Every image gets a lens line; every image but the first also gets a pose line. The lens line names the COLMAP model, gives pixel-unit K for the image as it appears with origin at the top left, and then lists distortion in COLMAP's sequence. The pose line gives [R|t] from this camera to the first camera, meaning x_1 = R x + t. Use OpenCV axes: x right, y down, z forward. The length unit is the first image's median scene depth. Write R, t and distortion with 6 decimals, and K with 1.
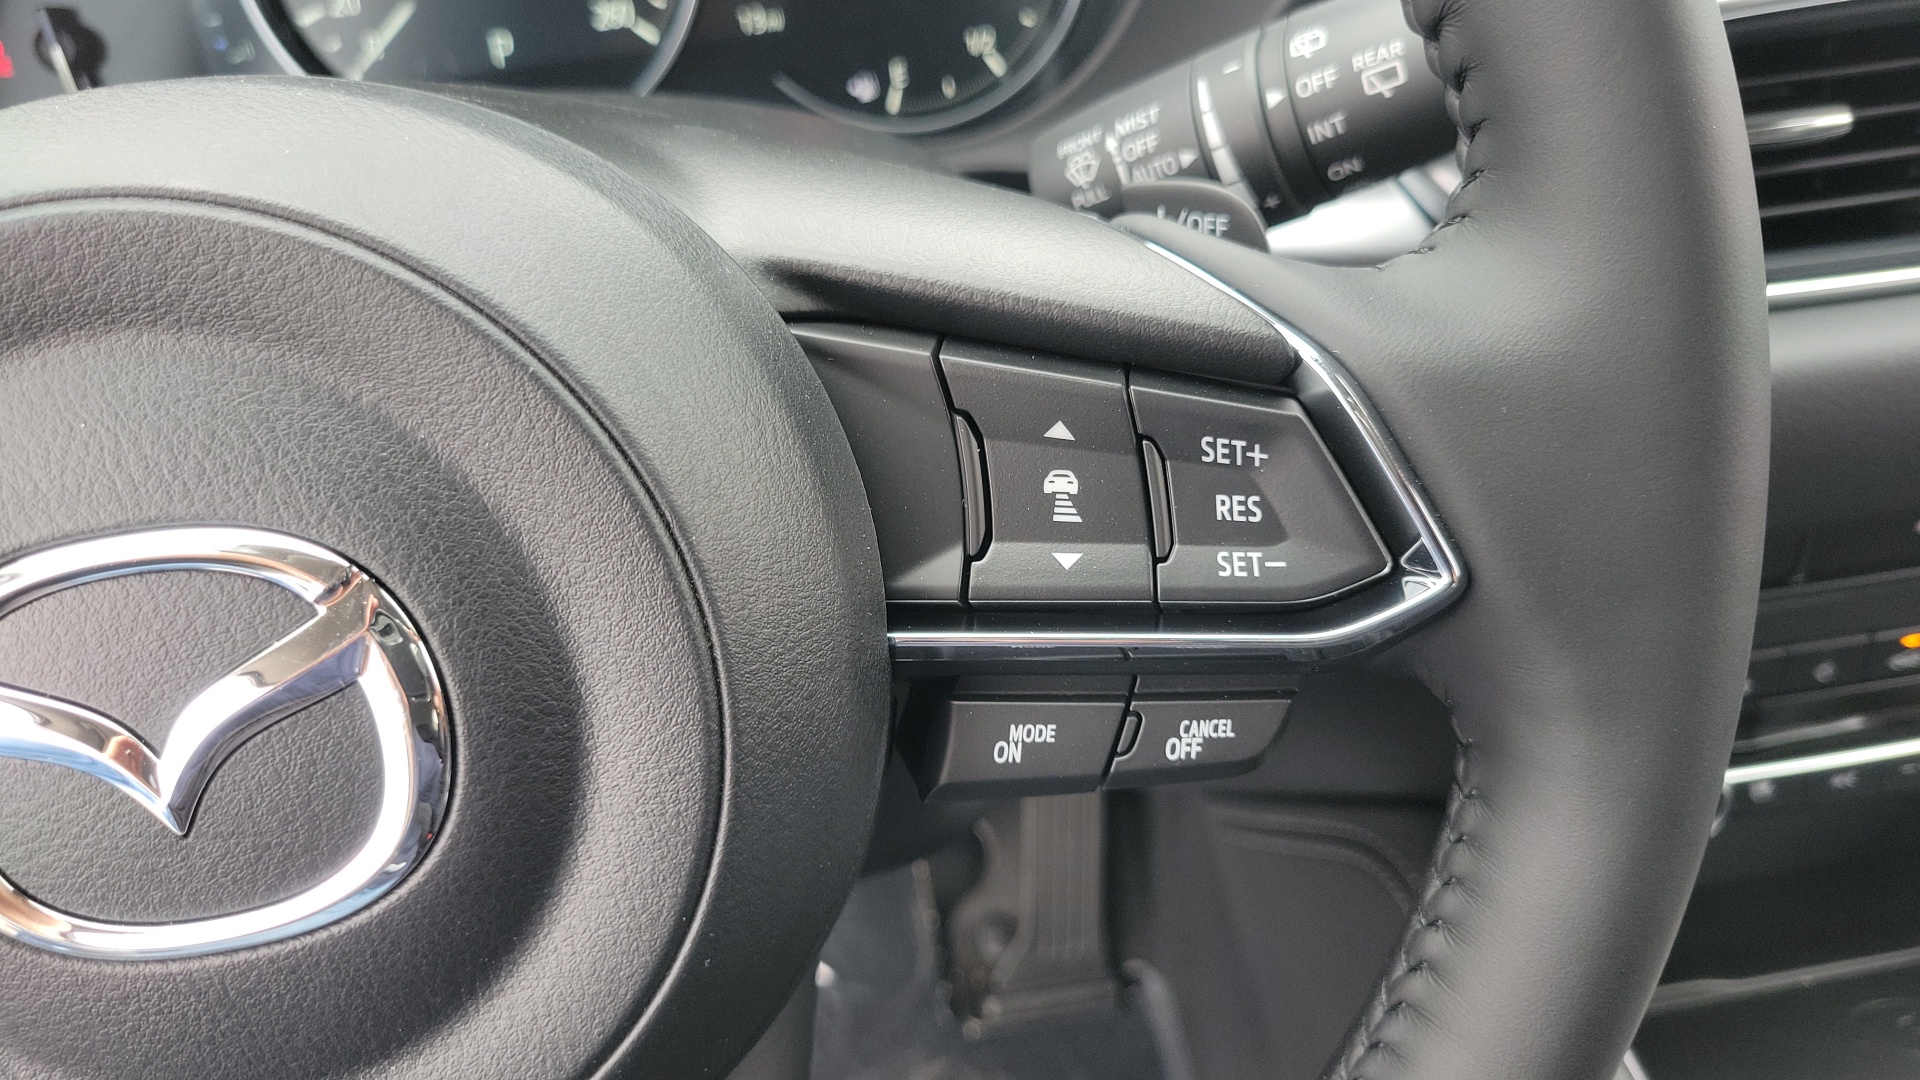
lens RADIAL K [[1498.3, 0, 927.3], [0, 1498.3, 524.3], [0, 0, 1]] dist [-0.027864, -0.006874]
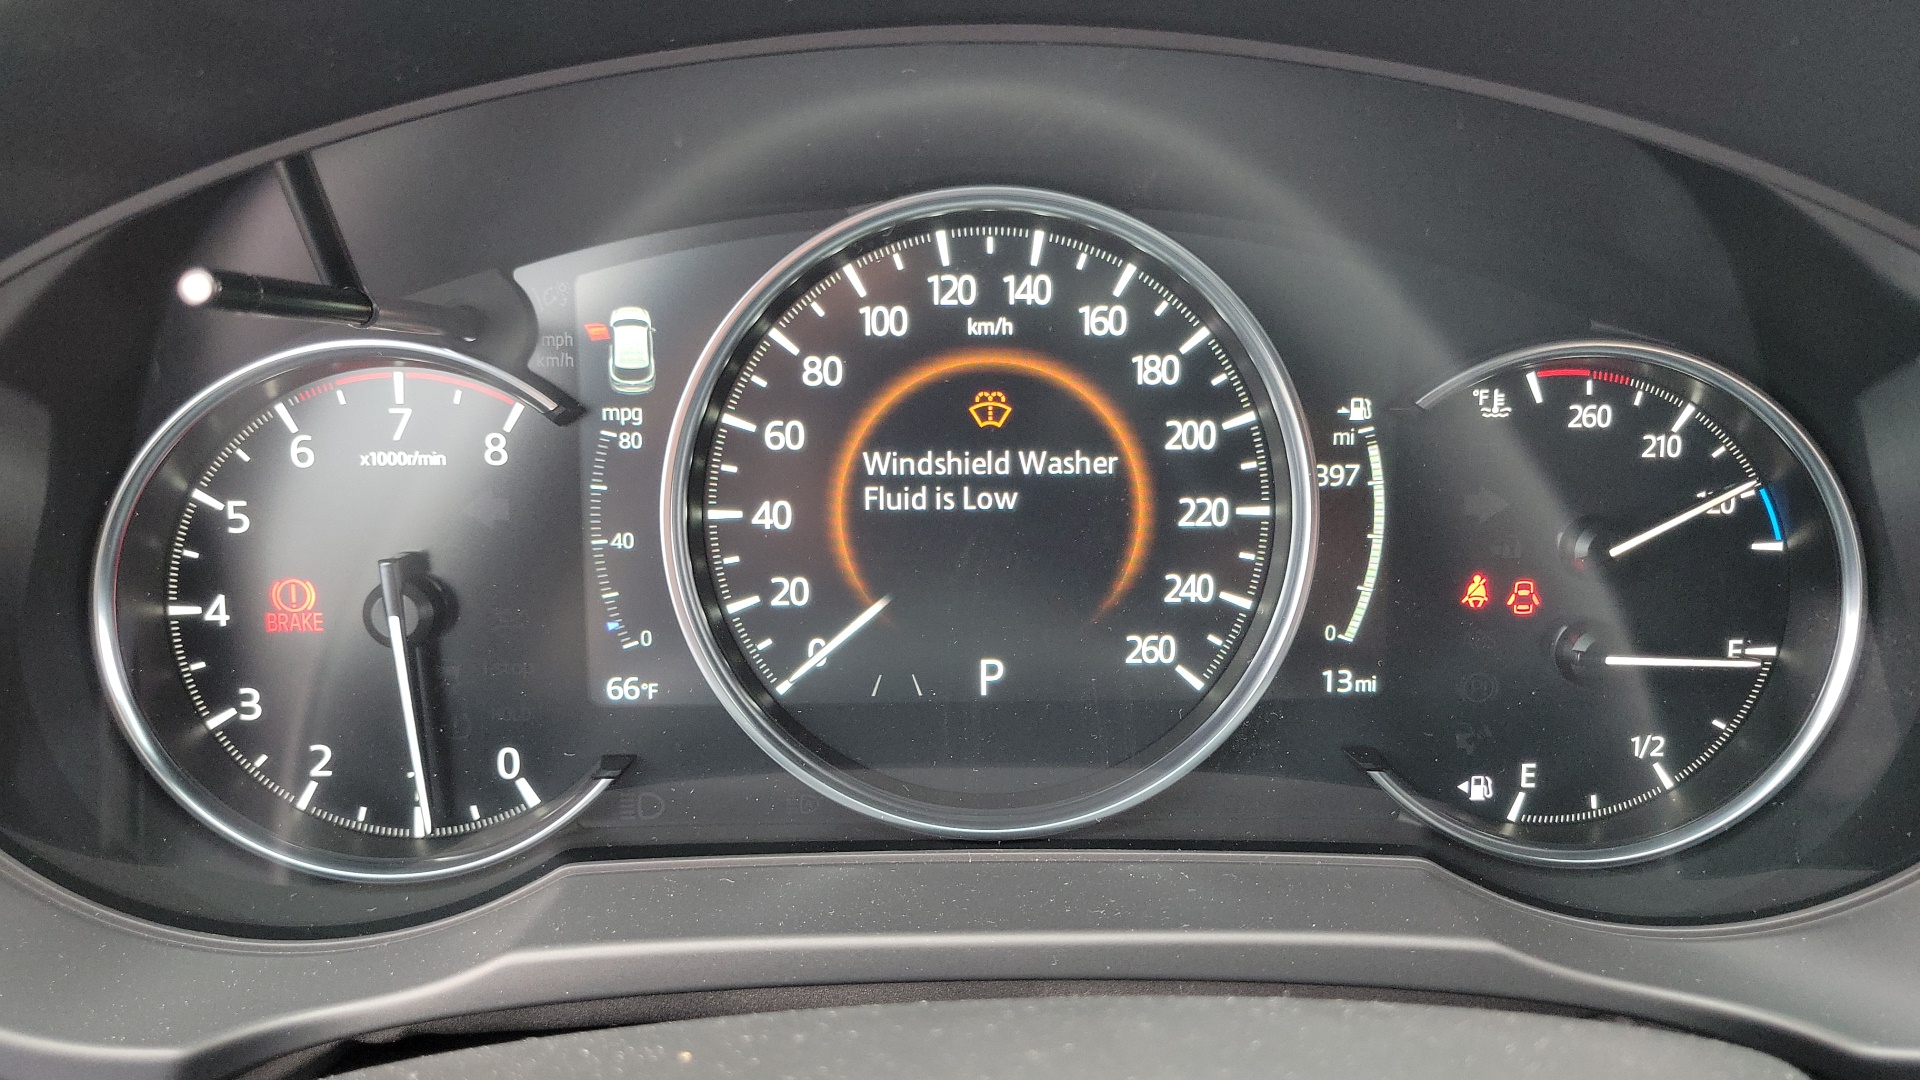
lens RADIAL K [[1449.8, 0, 946.1], [0, 1449.8, 541.0], [0, 0, 1]] dist [0.020312, -0.026364]
pose [[0.990285, 0.130934, -0.046807, -0.580703], [-0.137640, 0.970843, -0.196260, -0.495169], [0.019745, 0.200796, 0.979434, 0.619804]]
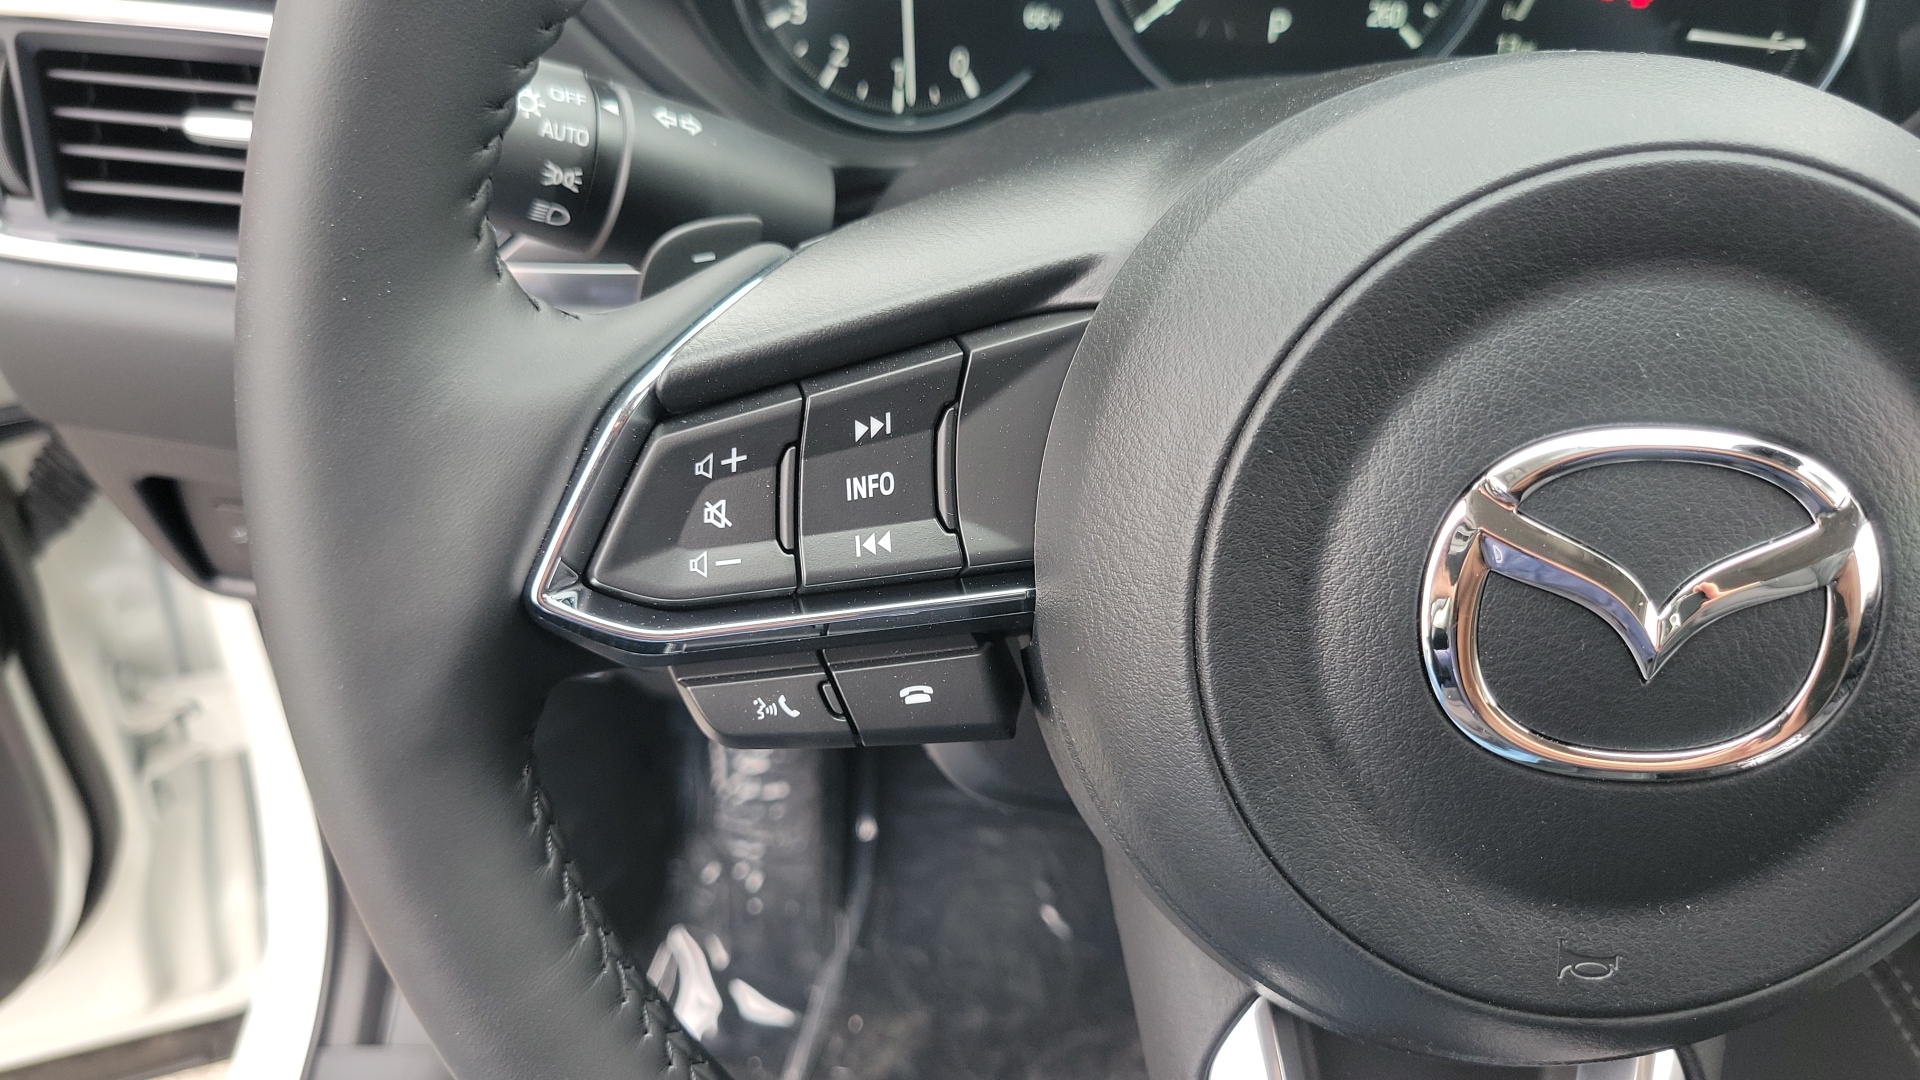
lens RADIAL K [[1449.8, 0, 923.1], [0, 1449.8, 549.3], [0, 0, 1]] dist [0.020312, -0.026364]
pose [[0.976735, 0.210654, -0.040167, -0.853879], [-0.209478, 0.977303, 0.031588, 0.155989], [0.045909, -0.022439, 0.998694, -0.166561]]
